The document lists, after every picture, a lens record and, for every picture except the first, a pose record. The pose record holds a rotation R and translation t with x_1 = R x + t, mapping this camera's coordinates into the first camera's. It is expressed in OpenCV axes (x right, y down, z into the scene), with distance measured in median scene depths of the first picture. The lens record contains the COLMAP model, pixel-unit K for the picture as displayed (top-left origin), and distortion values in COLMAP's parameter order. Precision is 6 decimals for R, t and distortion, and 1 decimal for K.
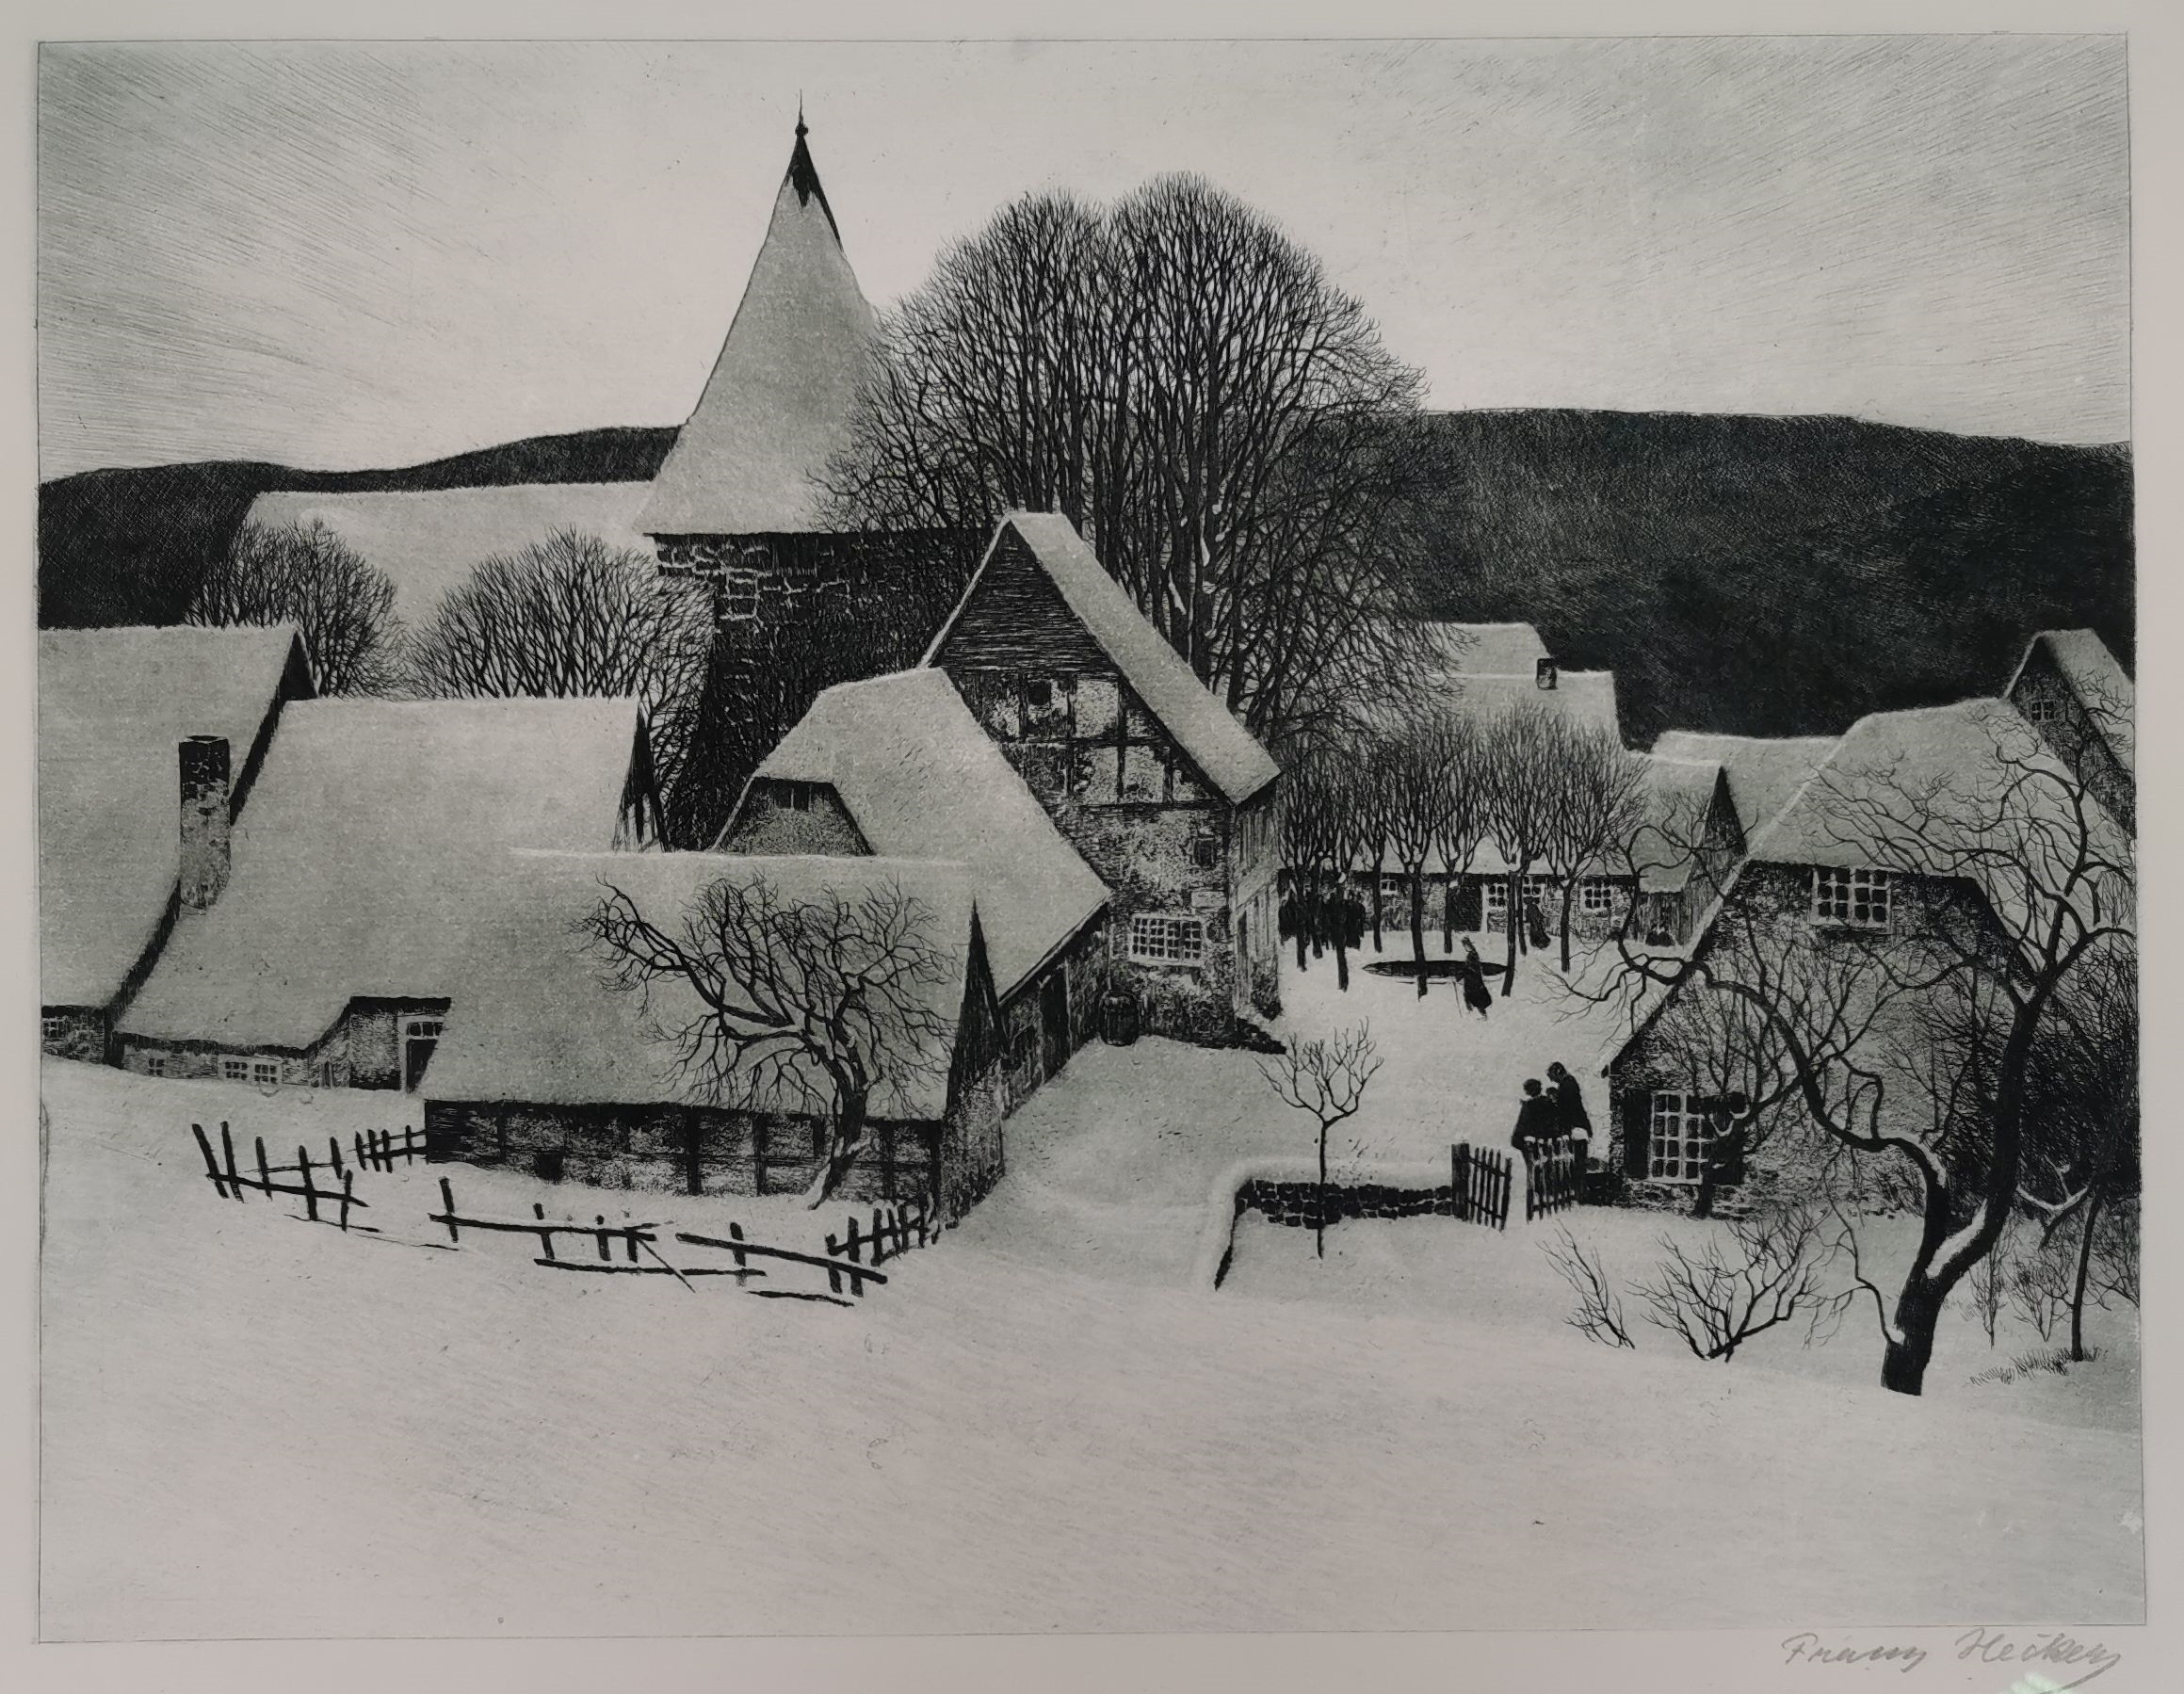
lens RADIAL K [[1815.8, 0, 1098.8], [0, 1815.8, 846.4], [0, 0, 1]] dist [-0.002185, 0.007223]
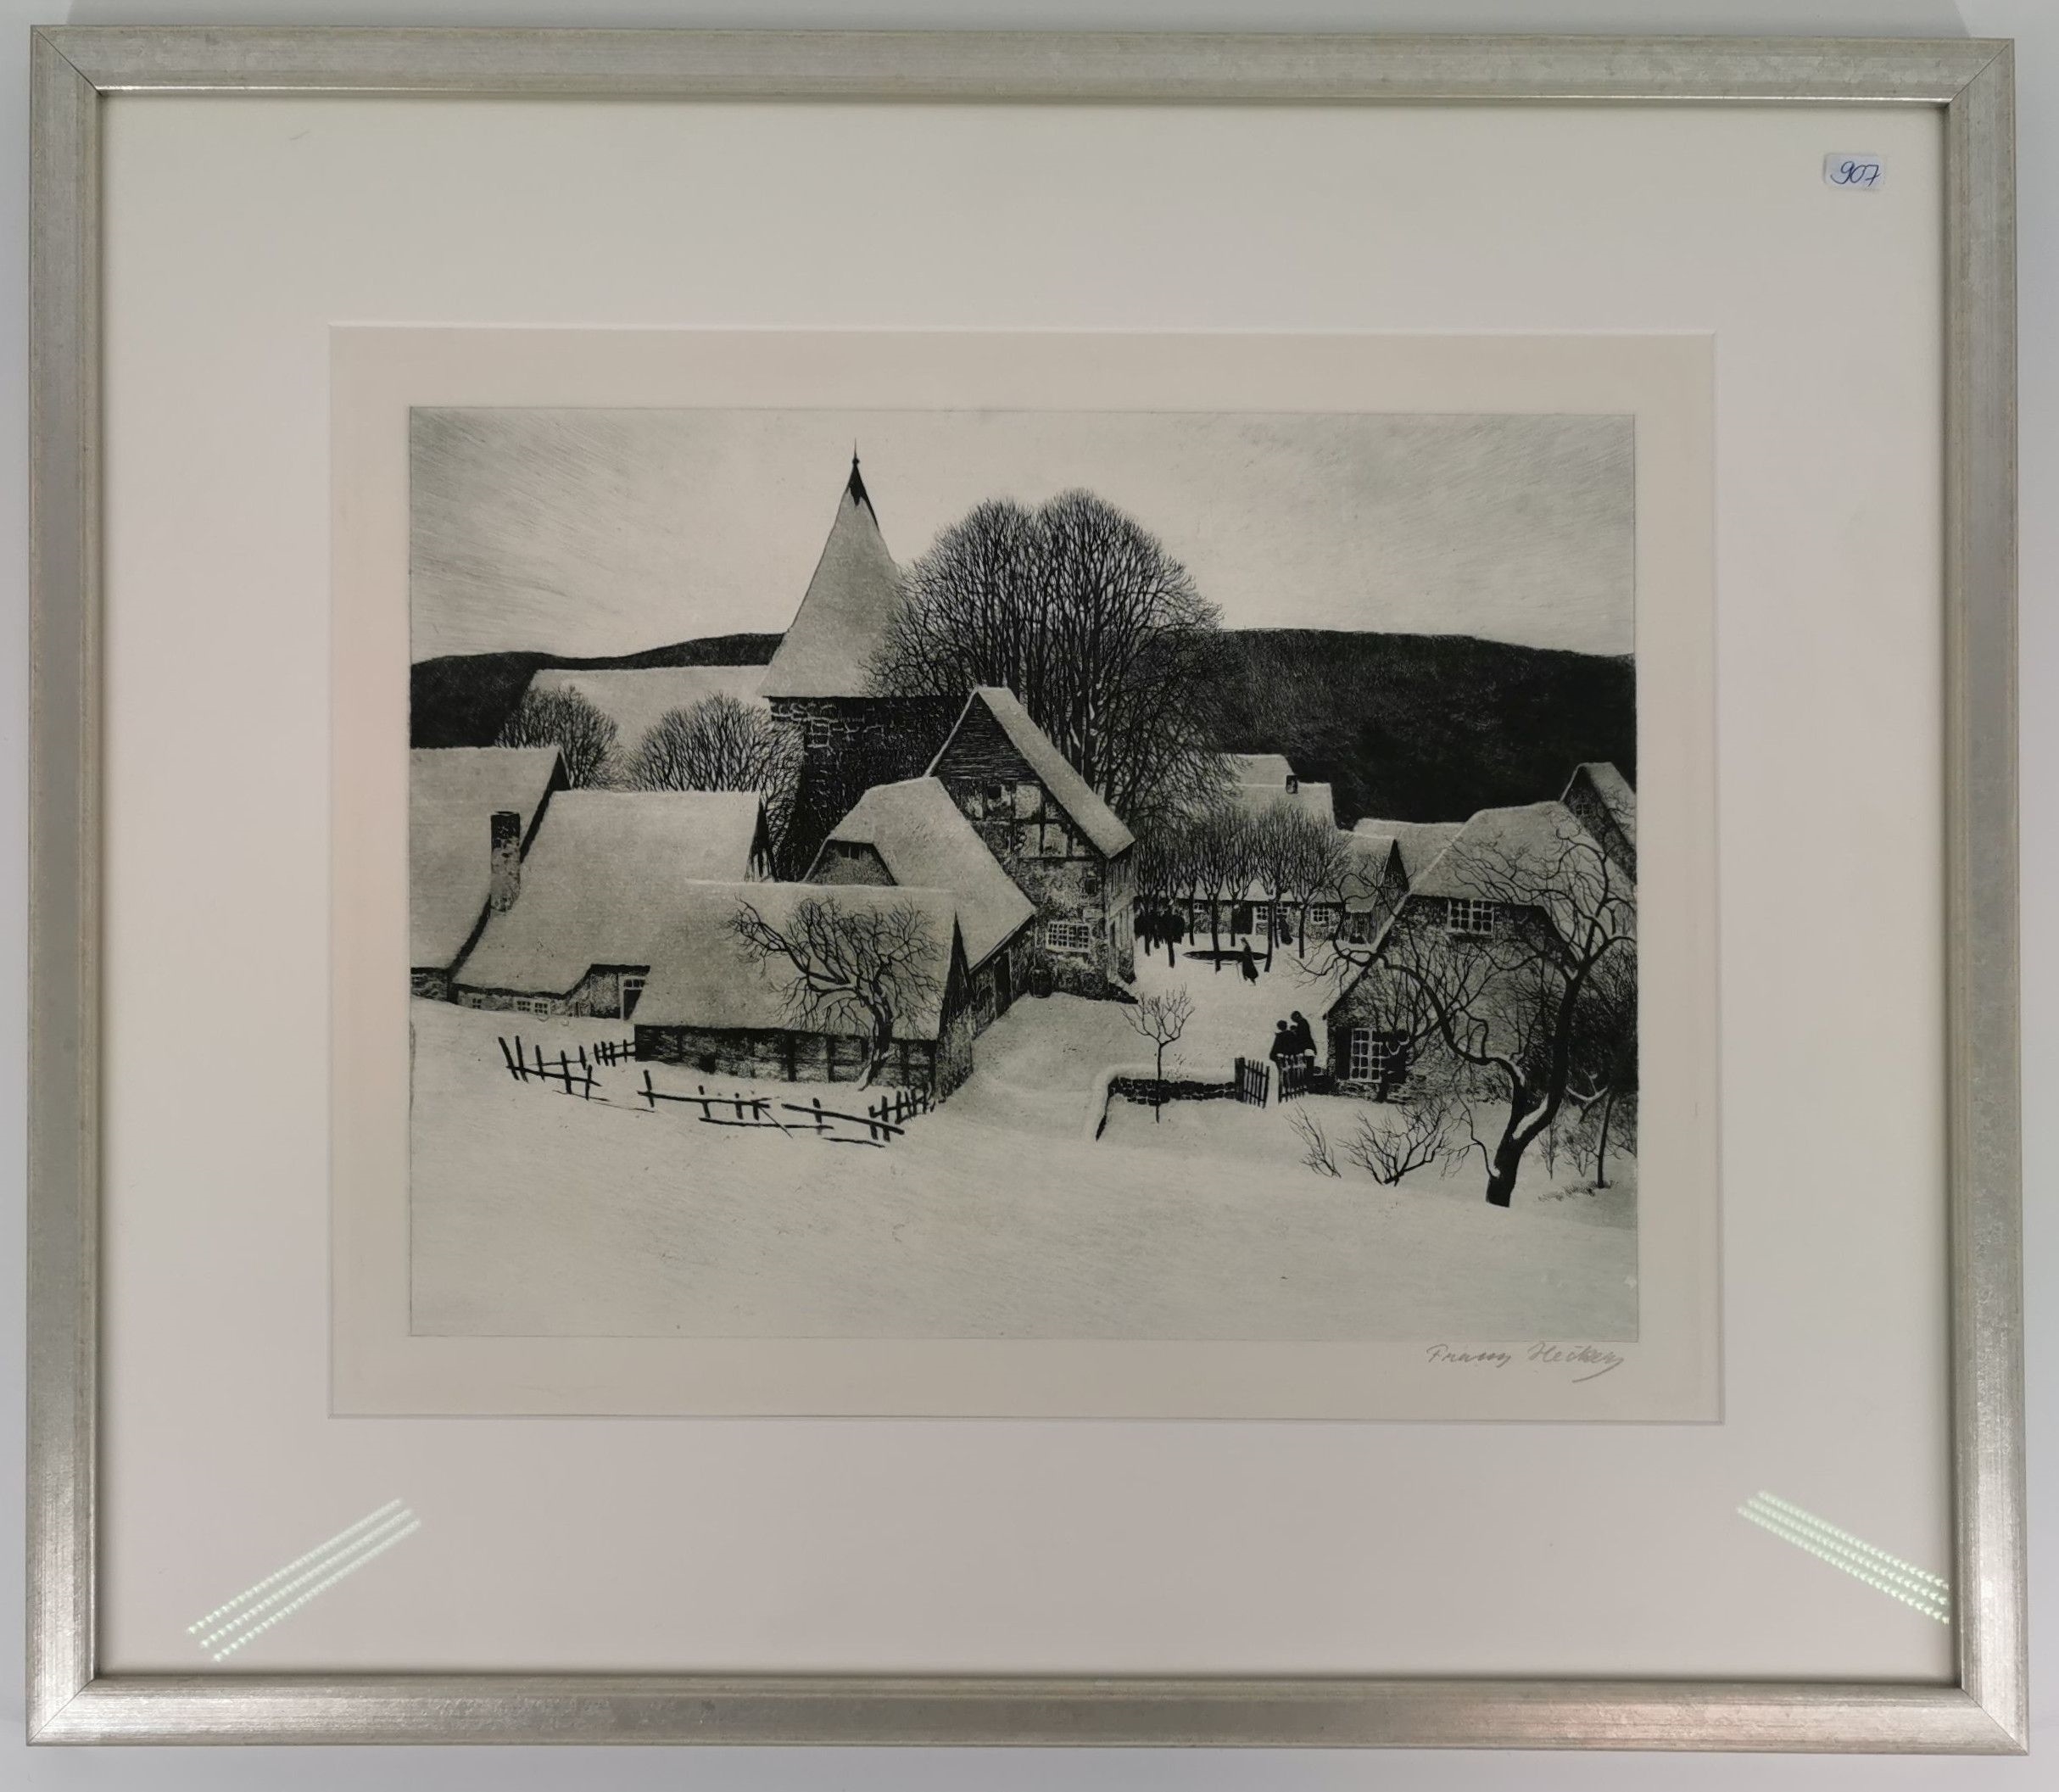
lens RADIAL K [[1825.3, 0, 1026.9], [0, 1825.3, 896.9], [0, 0, 1]] dist [0.001565, -0.001553]
pose [[0.999274, 0.009164, -0.036977, 0.061525], [-0.006407, 0.997237, 0.074006, -0.112675], [0.037553, -0.073715, 0.996572, -0.707970]]
